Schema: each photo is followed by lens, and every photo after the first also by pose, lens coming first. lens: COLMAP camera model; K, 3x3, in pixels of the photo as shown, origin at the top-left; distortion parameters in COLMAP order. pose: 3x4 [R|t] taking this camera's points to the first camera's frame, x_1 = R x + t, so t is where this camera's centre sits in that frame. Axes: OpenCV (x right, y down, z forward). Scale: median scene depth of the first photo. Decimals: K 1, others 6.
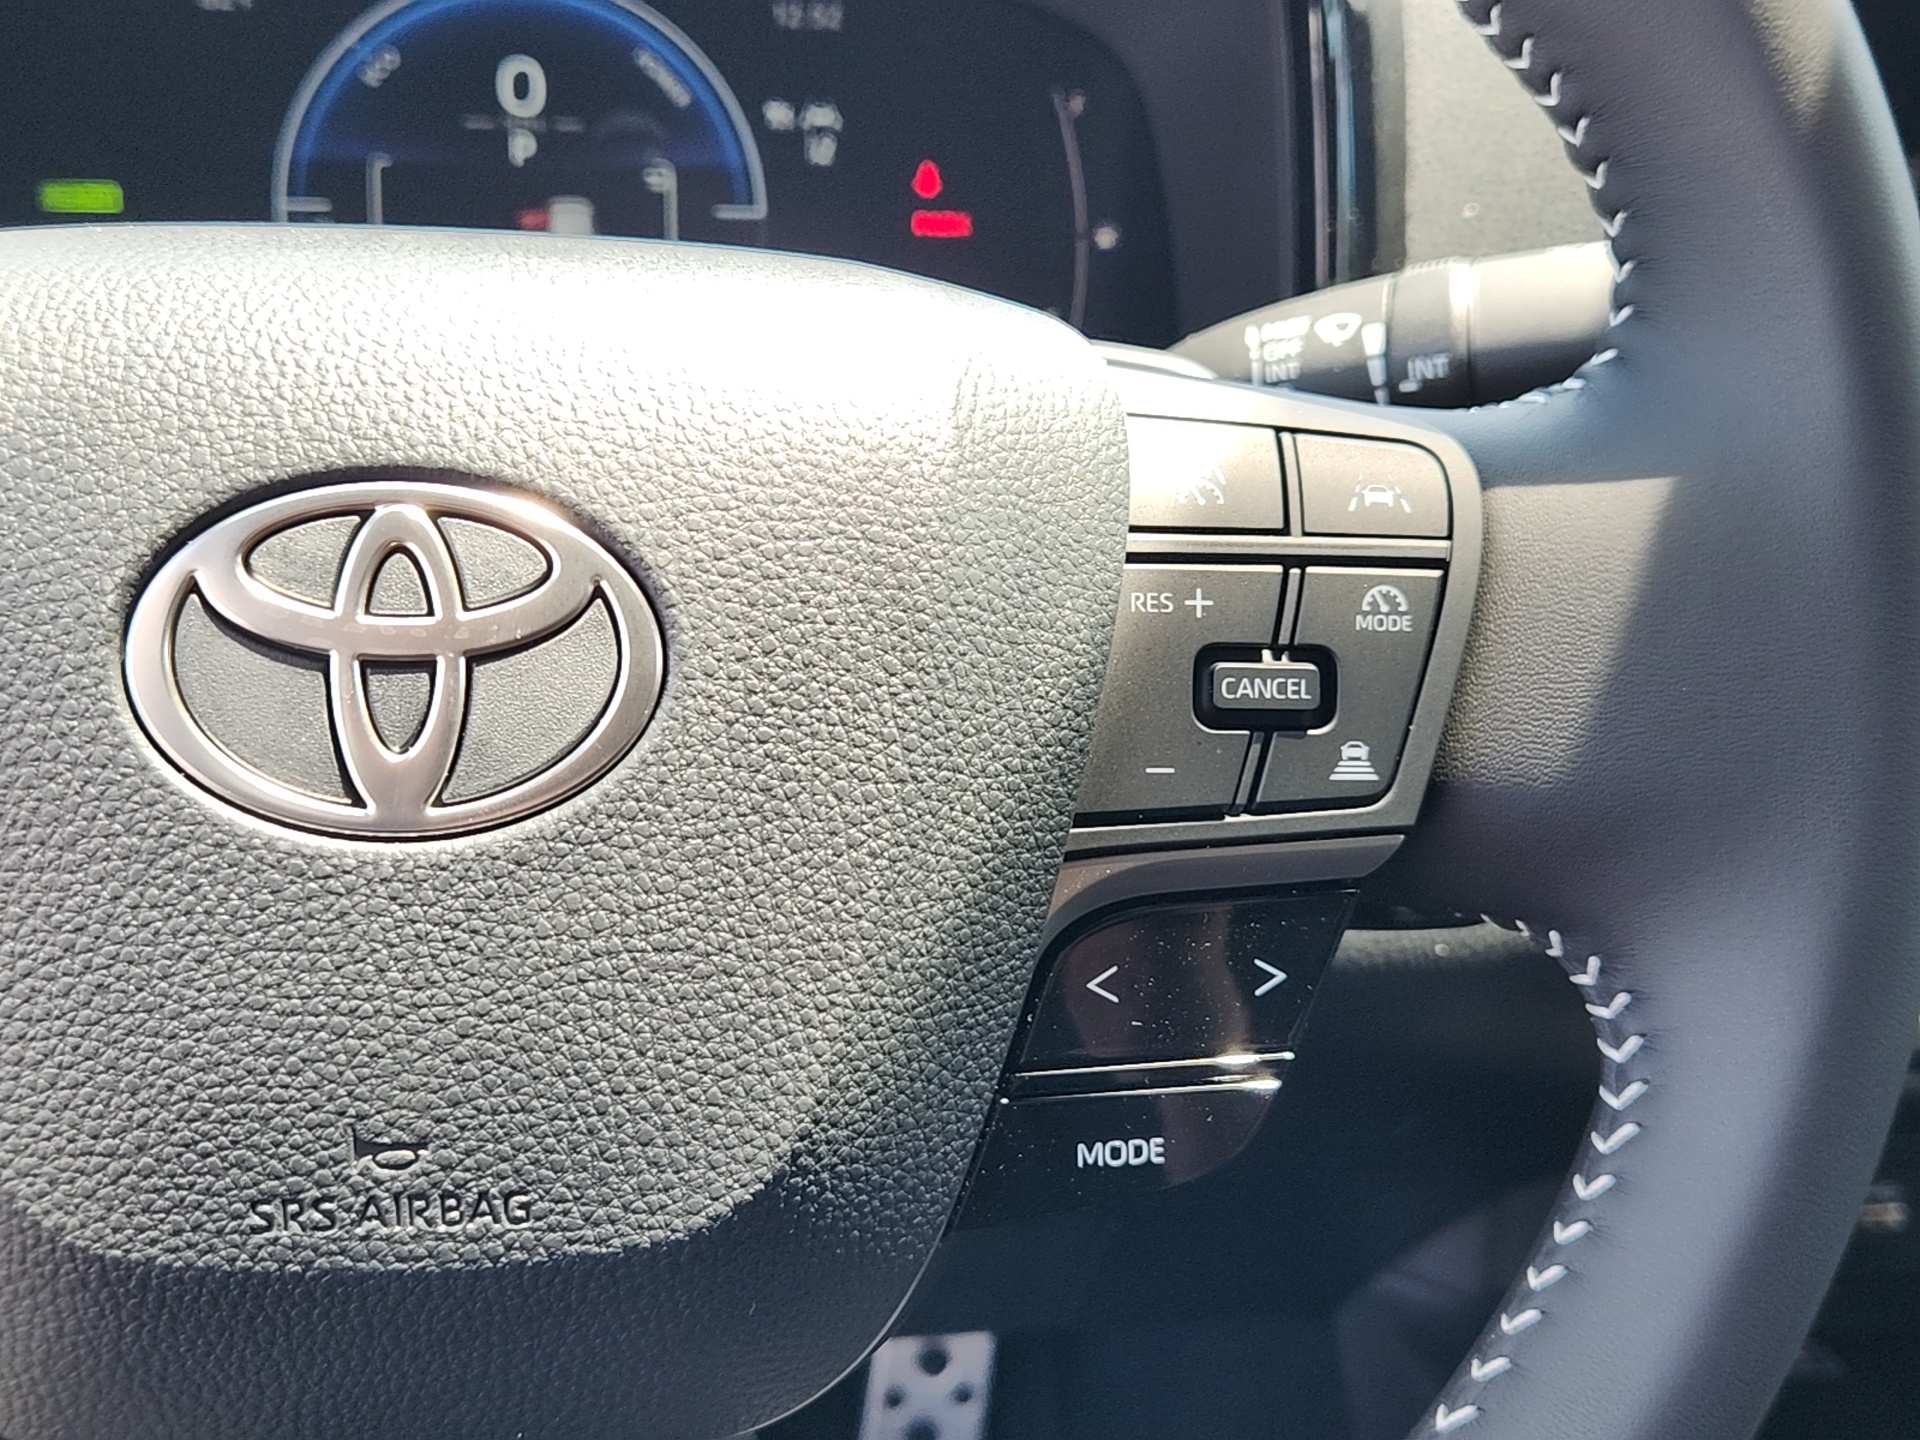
lens RADIAL K [[2210.2, 0, 948.4], [0, 2210.2, 727.3], [0, 0, 1]] dist [0.051389, 0.000000]
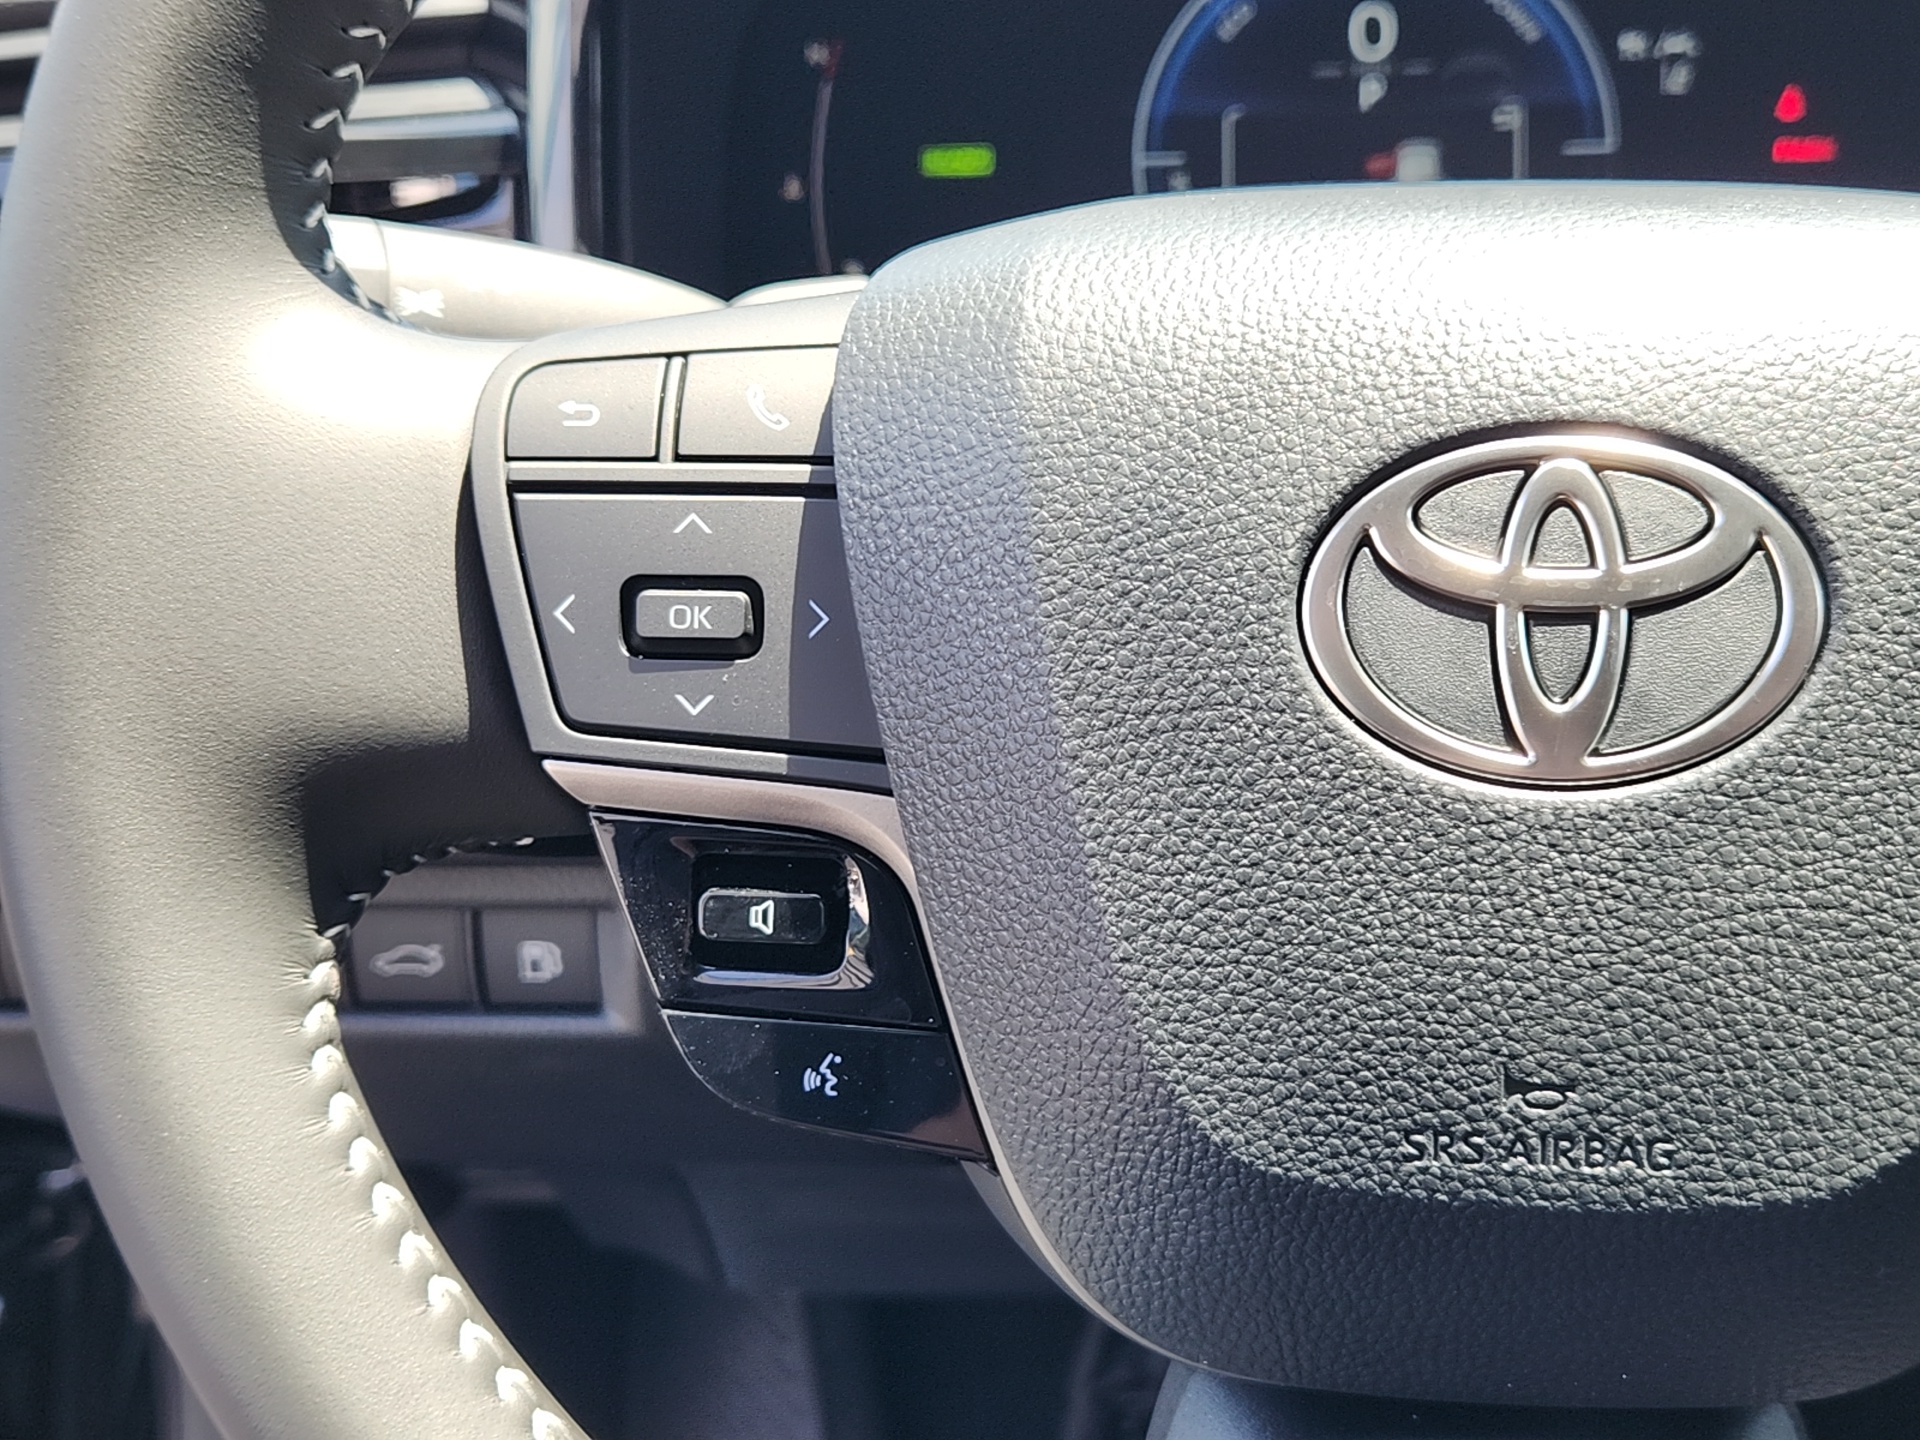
lens RADIAL K [[2210.2, 0, 1012.7], [0, 2210.2, 709.2], [0, 0, 1]] dist [0.051389, 0.000000]
pose [[0.974379, 0.018433, -0.224158, -0.262710], [-0.013696, 0.999649, 0.022669, -0.005265], [0.224497, -0.019018, 0.974289, -0.049210]]
